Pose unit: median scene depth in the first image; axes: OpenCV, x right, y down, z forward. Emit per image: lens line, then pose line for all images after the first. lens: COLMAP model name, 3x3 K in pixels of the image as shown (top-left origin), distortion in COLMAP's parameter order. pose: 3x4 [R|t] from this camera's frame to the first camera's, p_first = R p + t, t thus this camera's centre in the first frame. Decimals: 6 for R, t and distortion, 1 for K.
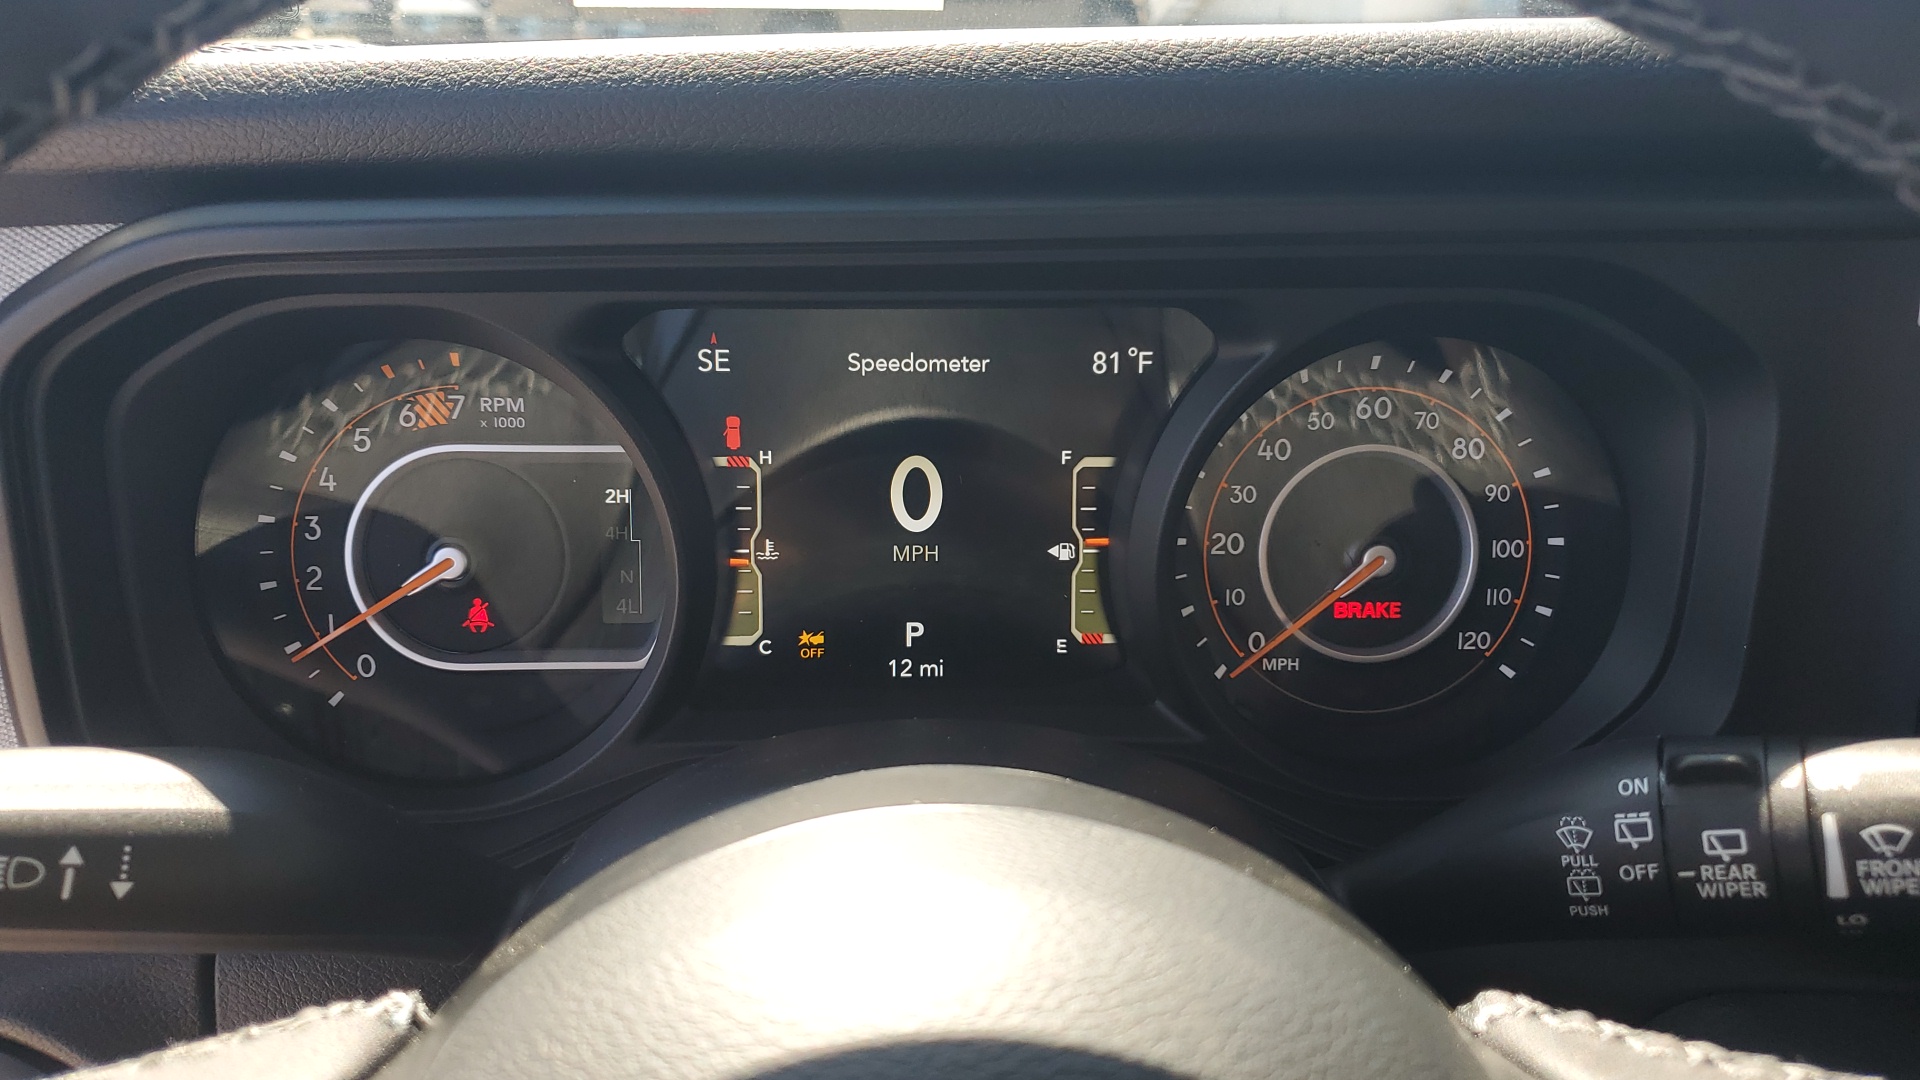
lens RADIAL K [[1501.4, 0, 949.5], [0, 1501.4, 537.3], [0, 0, 1]] dist [0.059532, -0.078246]
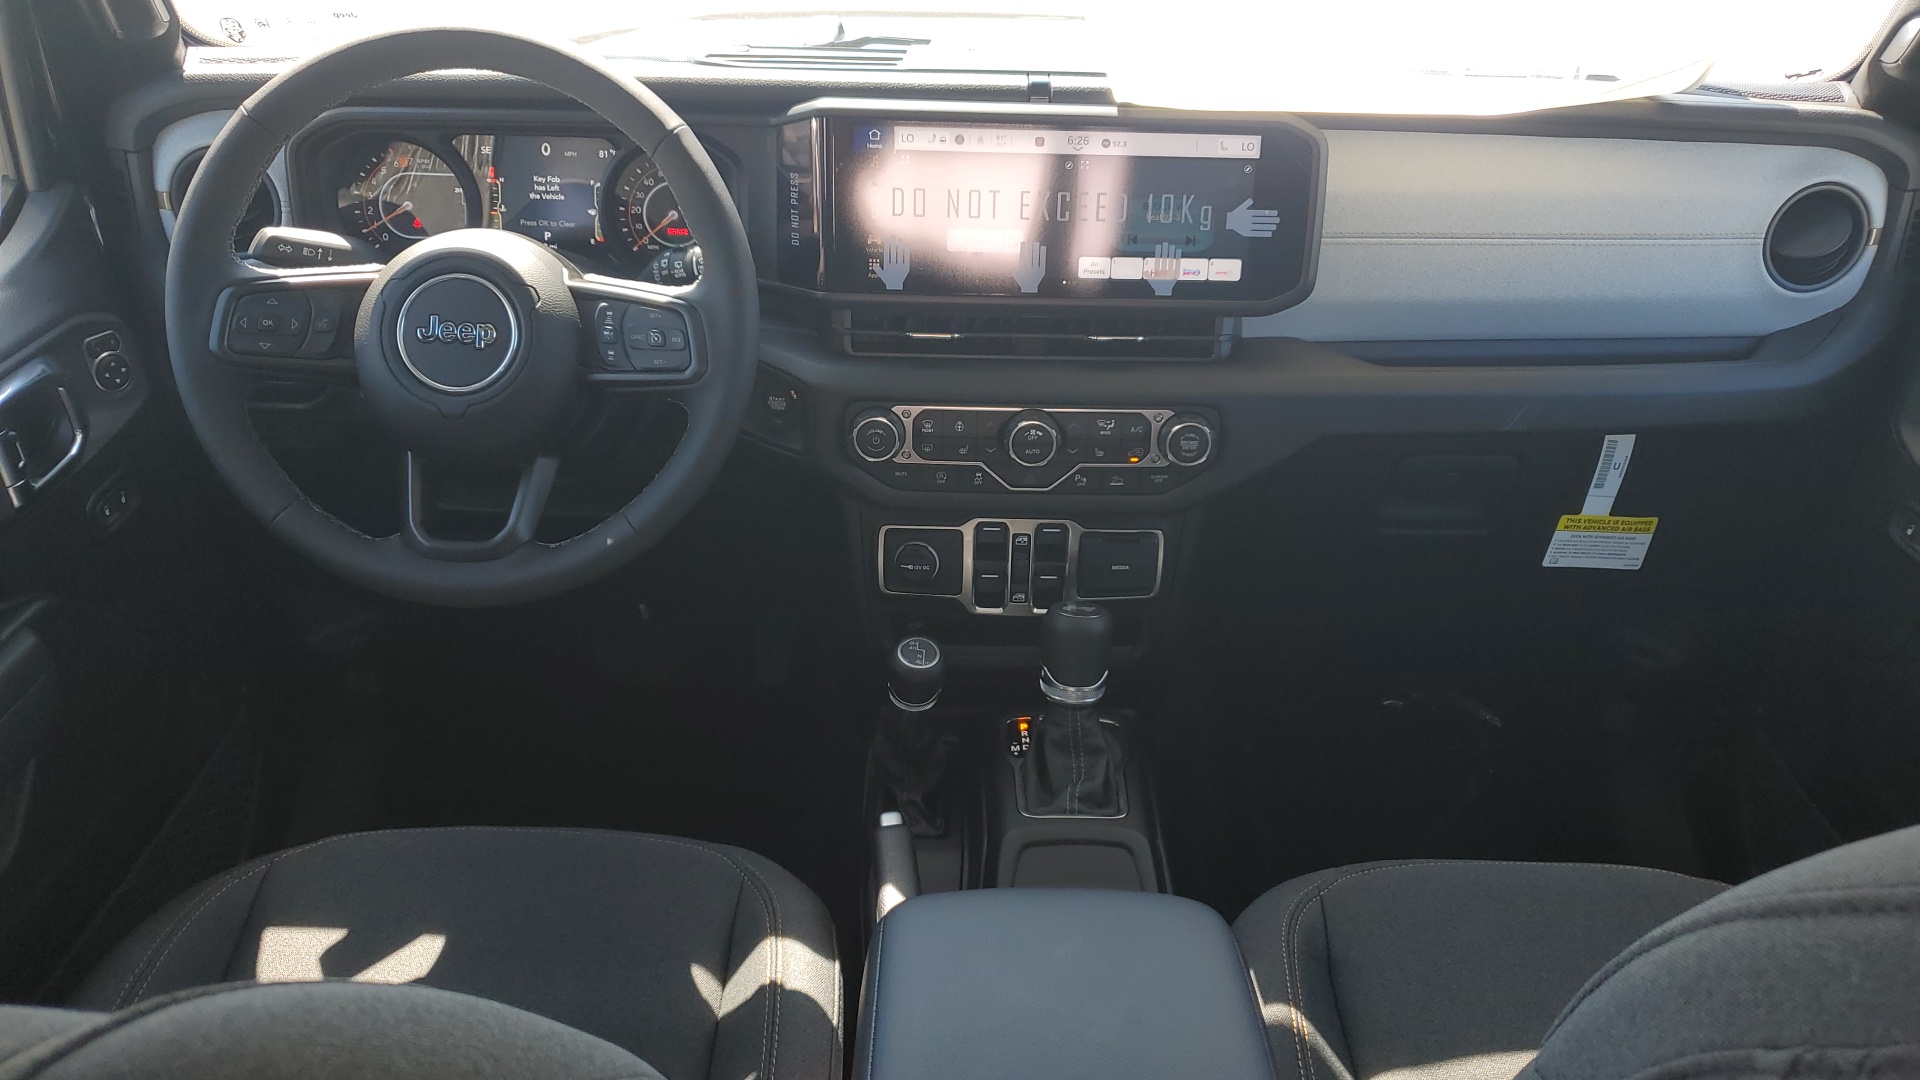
lens RADIAL K [[1501.4, 0, 975.3], [0, 1501.4, 578.0], [0, 0, 1]] dist [0.059532, -0.078246]
pose [[0.998983, 0.036378, -0.026650, 1.111726], [-0.032159, 0.988981, 0.144506, 0.320296], [0.031614, -0.143502, 0.989145, -2.565010]]
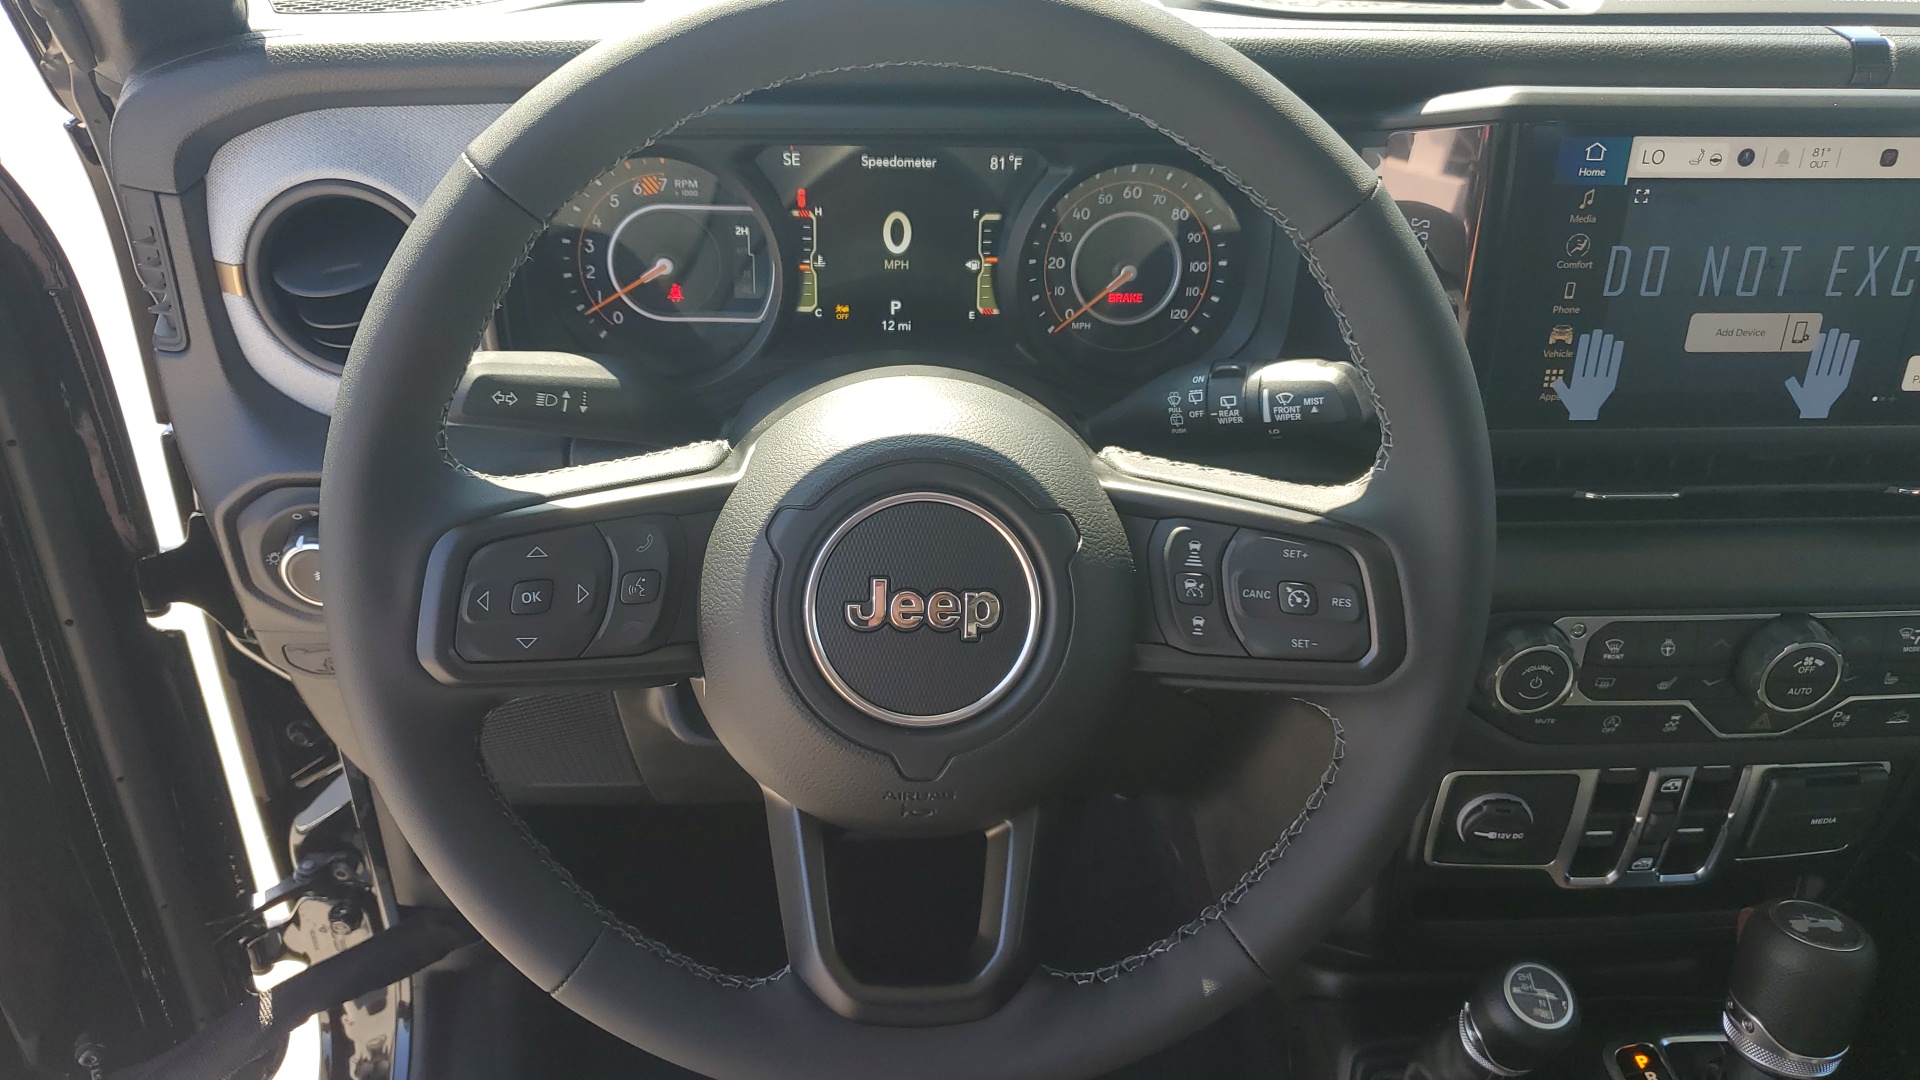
lens RADIAL K [[1501.4, 0, 964.1], [0, 1501.4, 545.8], [0, 0, 1]] dist [0.059532, -0.078246]
pose [[0.998975, 0.008917, 0.044367, -0.019397], [-0.019121, 0.971756, 0.235211, -0.099072], [-0.041017, -0.235818, 0.970931, -1.016006]]
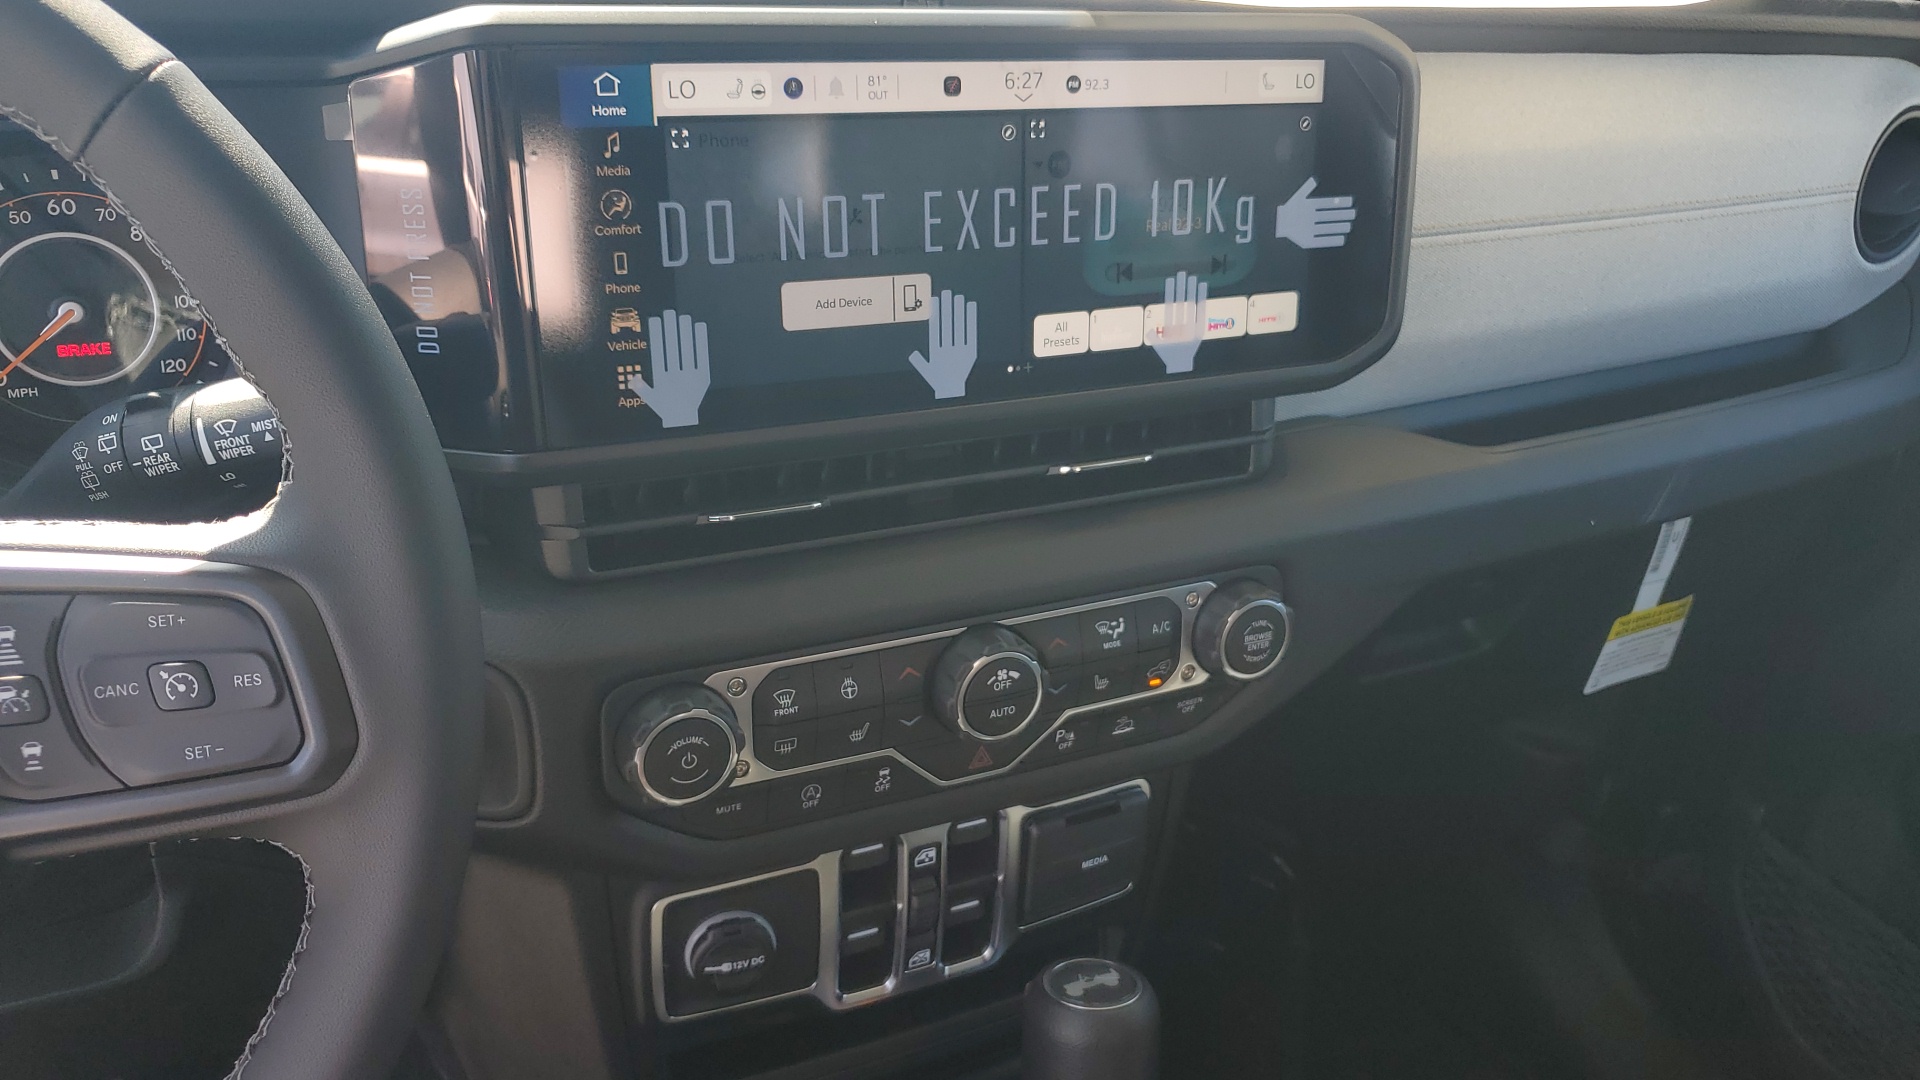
lens RADIAL K [[1501.4, 0, 928.6], [0, 1501.4, 546.4], [0, 0, 1]] dist [0.059532, -0.078246]
pose [[0.923036, -0.126032, 0.363484, 0.490184], [0.085648, 0.988425, 0.125225, 0.126392], [-0.375059, -0.084455, 0.923146, -0.687955]]
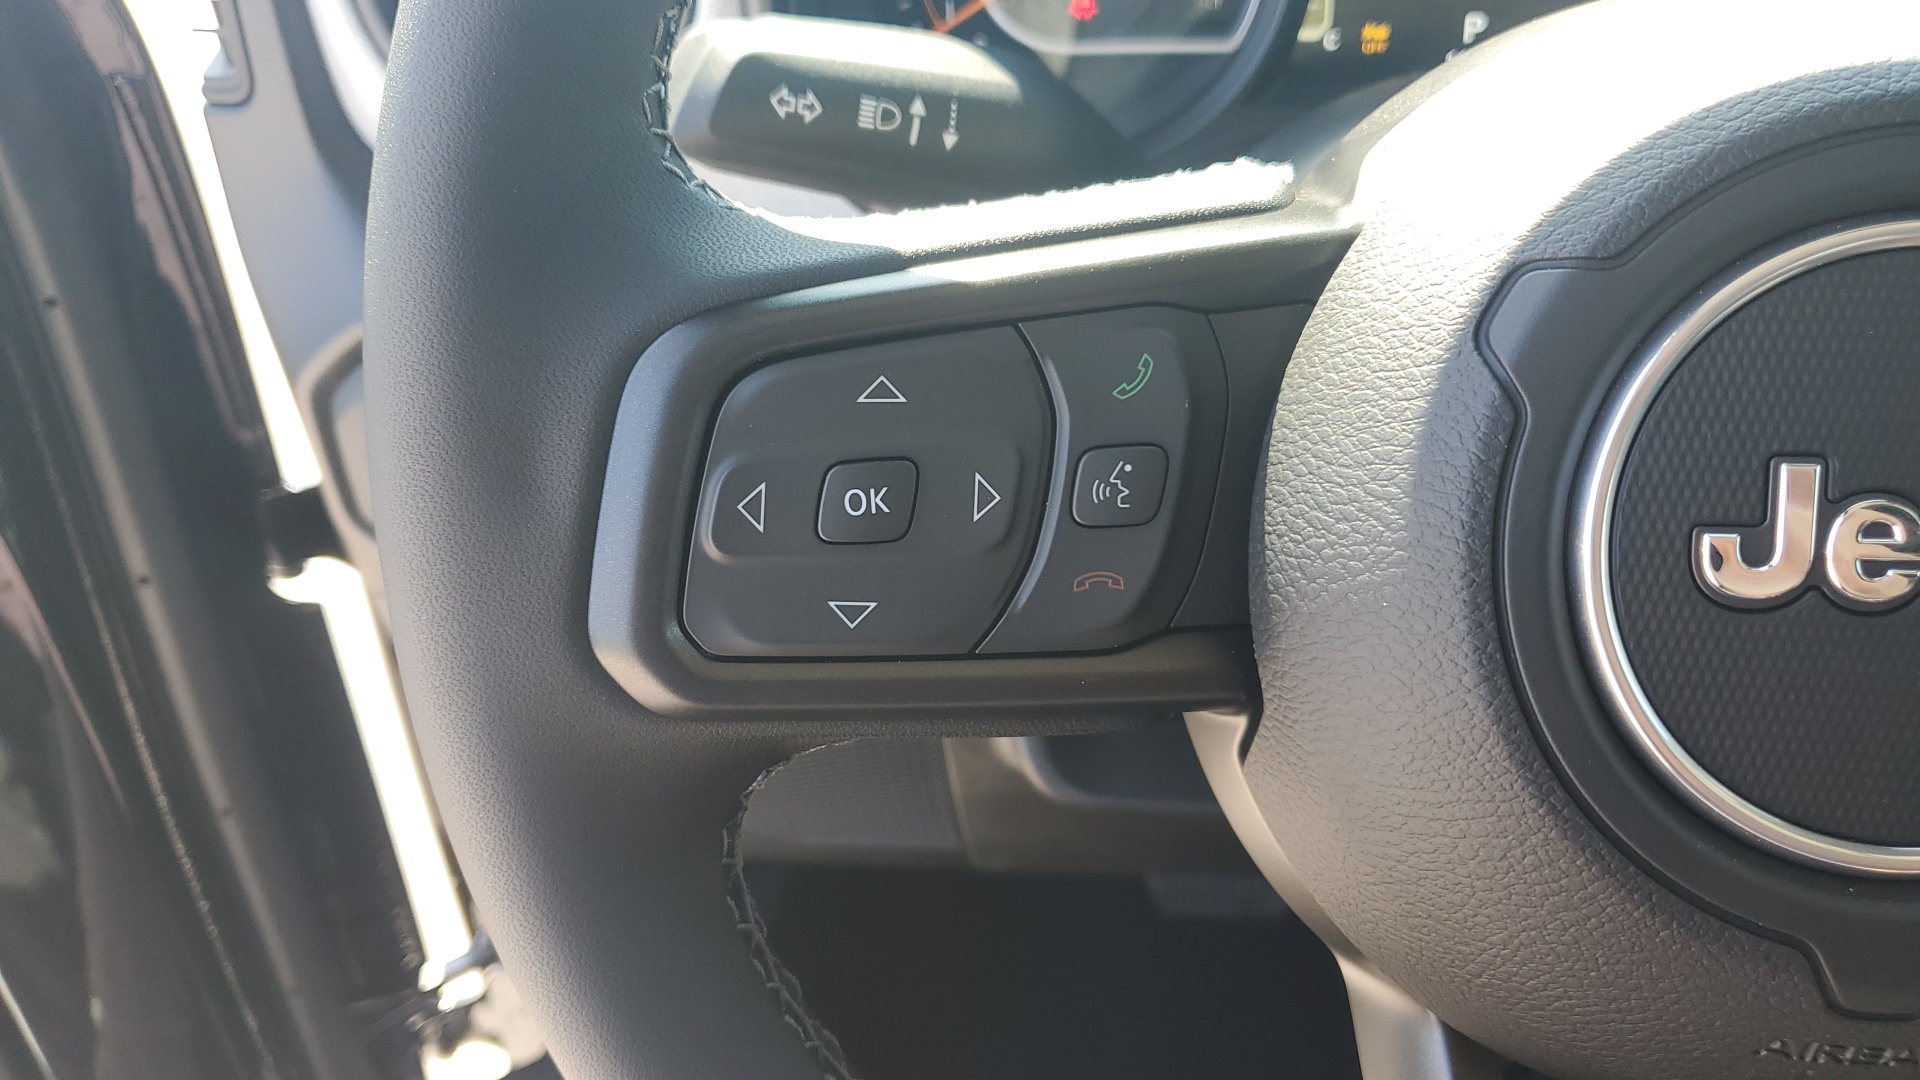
lens RADIAL K [[1501.4, 0, 975.3], [0, 1501.4, 535.5], [0, 0, 1]] dist [0.059532, -0.078246]
pose [[0.994463, 0.024862, -0.102101, -0.270550], [-0.000867, 0.973516, 0.228619, 0.180003], [0.105080, -0.227265, 0.968147, -0.157219]]
